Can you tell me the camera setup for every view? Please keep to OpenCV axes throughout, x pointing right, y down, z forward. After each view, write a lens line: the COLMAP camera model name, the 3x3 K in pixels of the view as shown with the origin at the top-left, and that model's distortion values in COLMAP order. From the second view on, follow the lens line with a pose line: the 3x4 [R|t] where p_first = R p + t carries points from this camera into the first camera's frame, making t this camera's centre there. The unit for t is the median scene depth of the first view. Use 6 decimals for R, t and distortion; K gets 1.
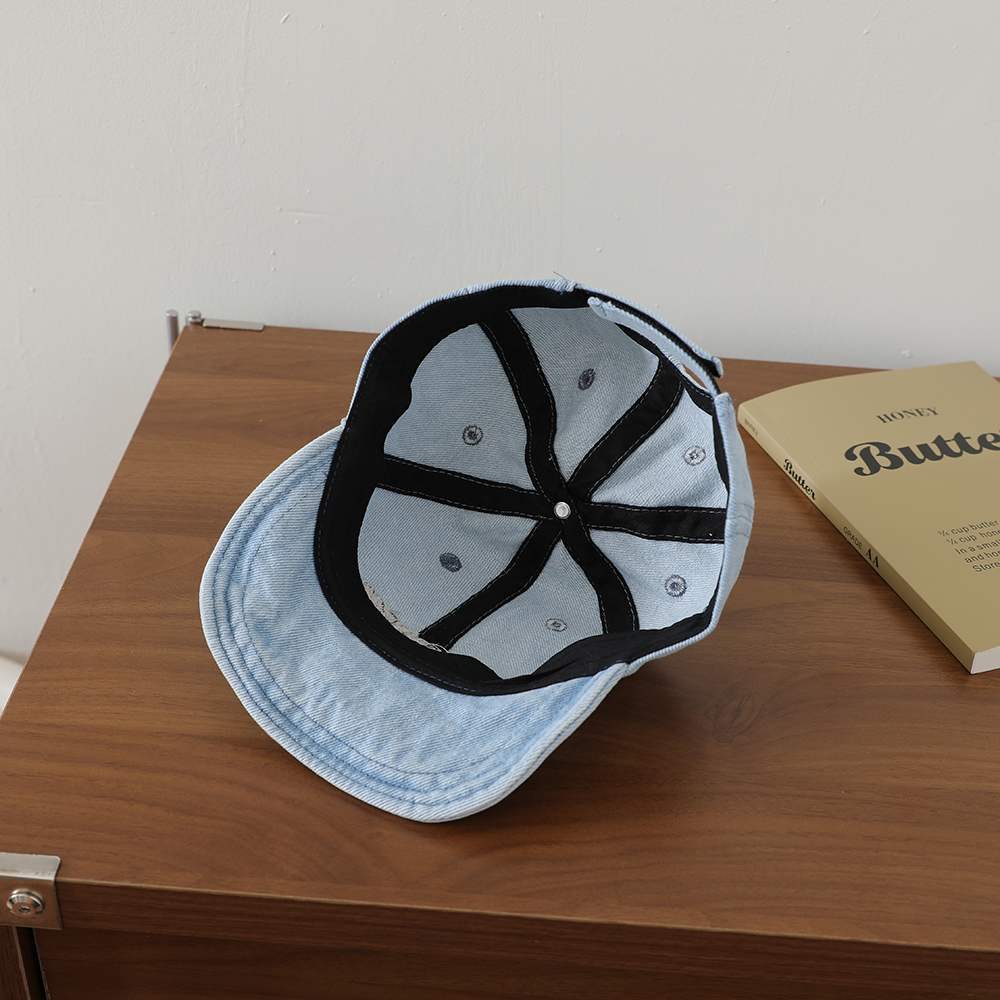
lens RADIAL K [[1501.5, 0, 500.0], [0, 1501.5, 500.0], [0, 0, 1]] dist [-0.028433, 0.030077]
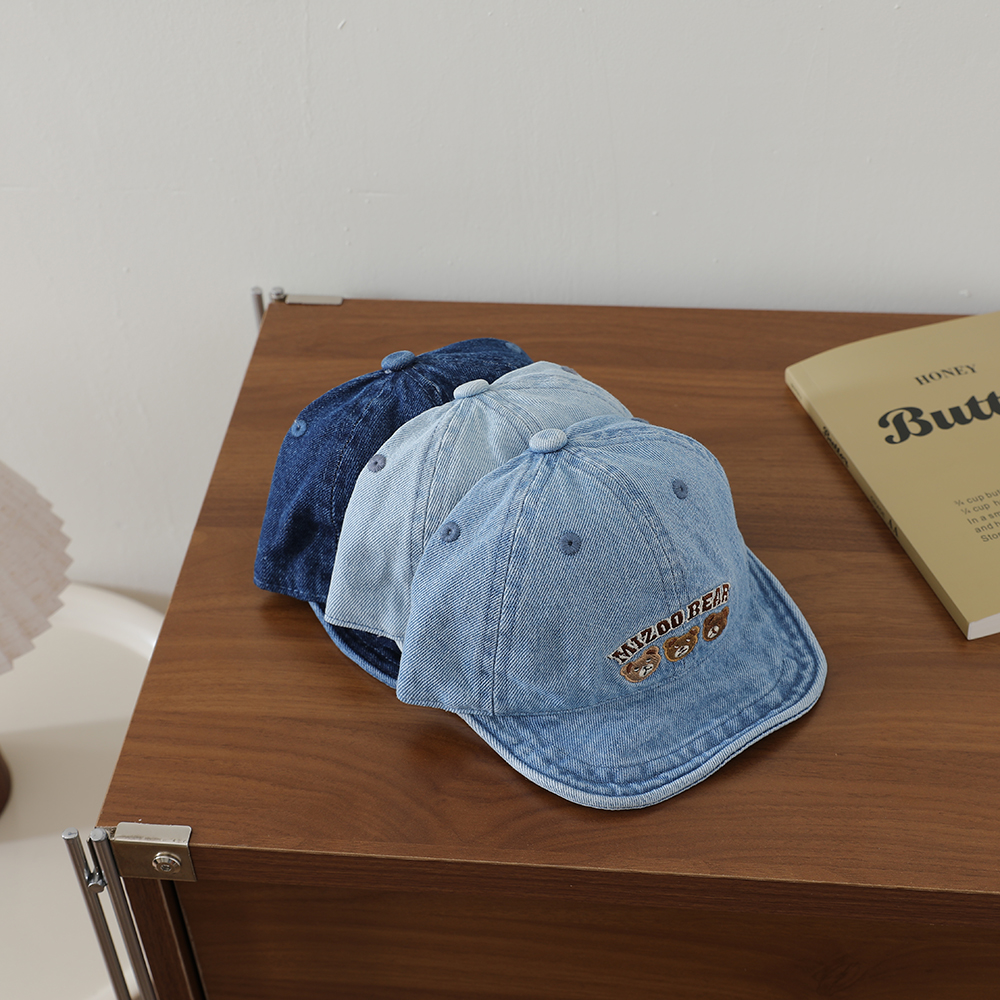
lens RADIAL K [[1812.6, 0, 500.0], [0, 1812.6, 500.0], [0, 0, 1]] dist [0.002564, 0.092731]
pose [[0.994139, -0.034724, -0.102382, 0.126501], [0.047391, 0.991148, 0.124016, -0.204882], [0.097169, -0.128141, 0.986984, -0.433332]]
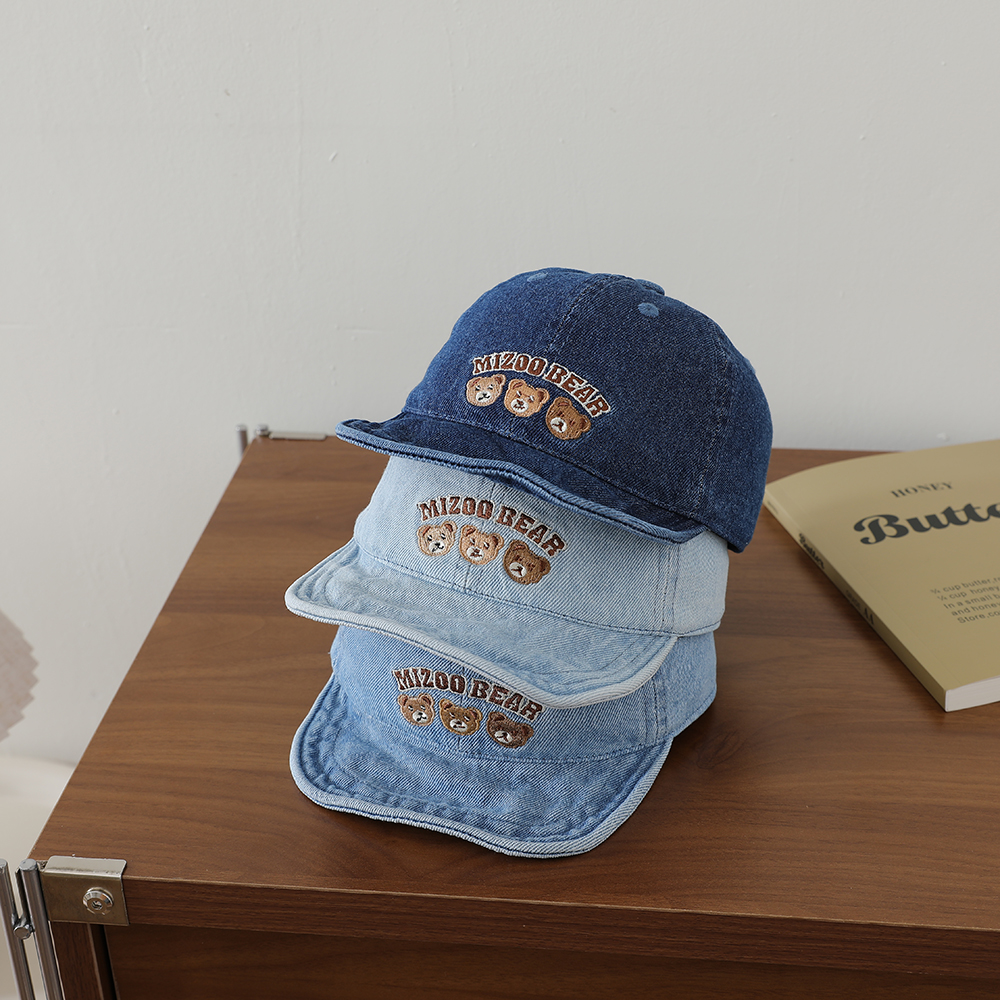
lens RADIAL K [[1812.6, 0, 500.0], [0, 1812.6, 500.0], [0, 0, 1]] dist [0.002564, 0.092731]
pose [[0.993507, -0.037872, -0.107278, 0.164352], [0.026570, 0.994129, -0.104885, 0.109370], [0.110621, 0.101353, 0.988681, -0.417442]]
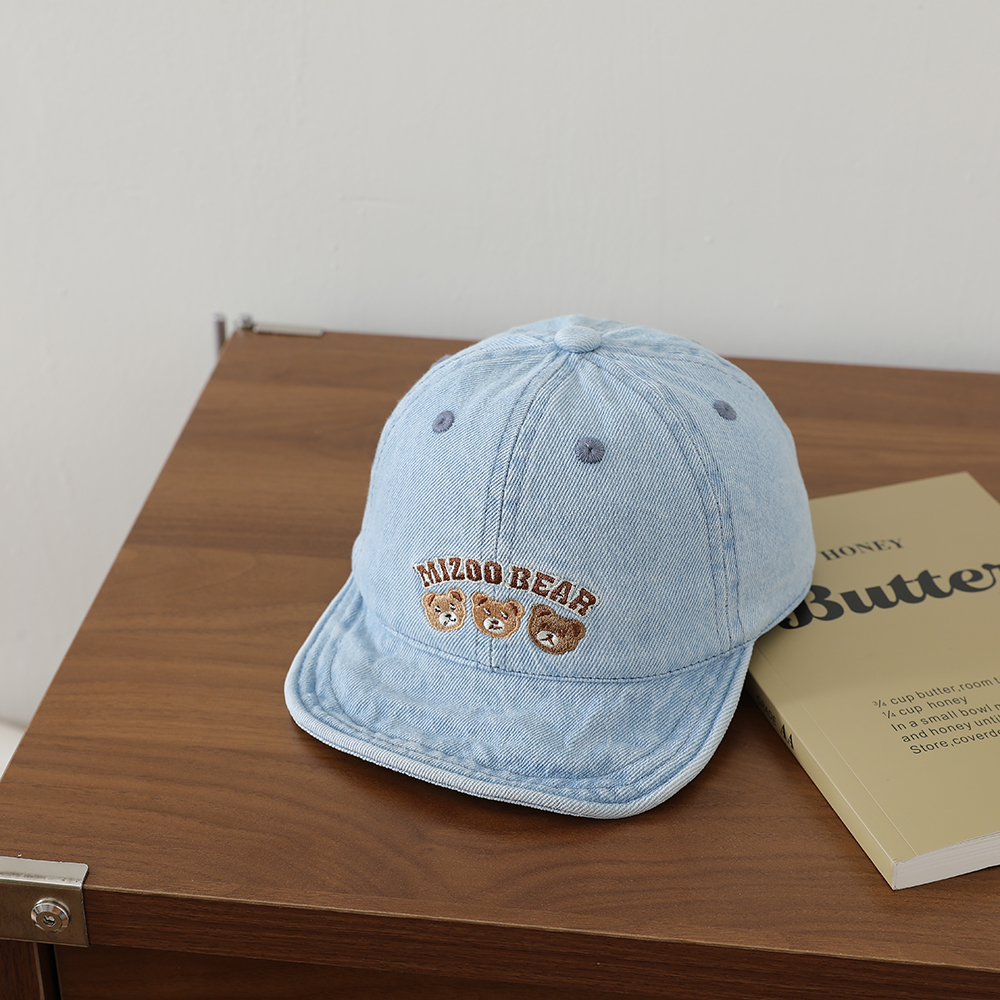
lens RADIAL K [[2005.2, 0, 500.0], [0, 2005.2, 500.0], [0, 0, 1]] dist [0.031455, 0.011055]
pose [[0.996868, -0.000392, -0.079086, 0.059506], [-0.004525, 0.998066, -0.061994, 0.085864], [0.078957, 0.062158, 0.994938, -0.234613]]
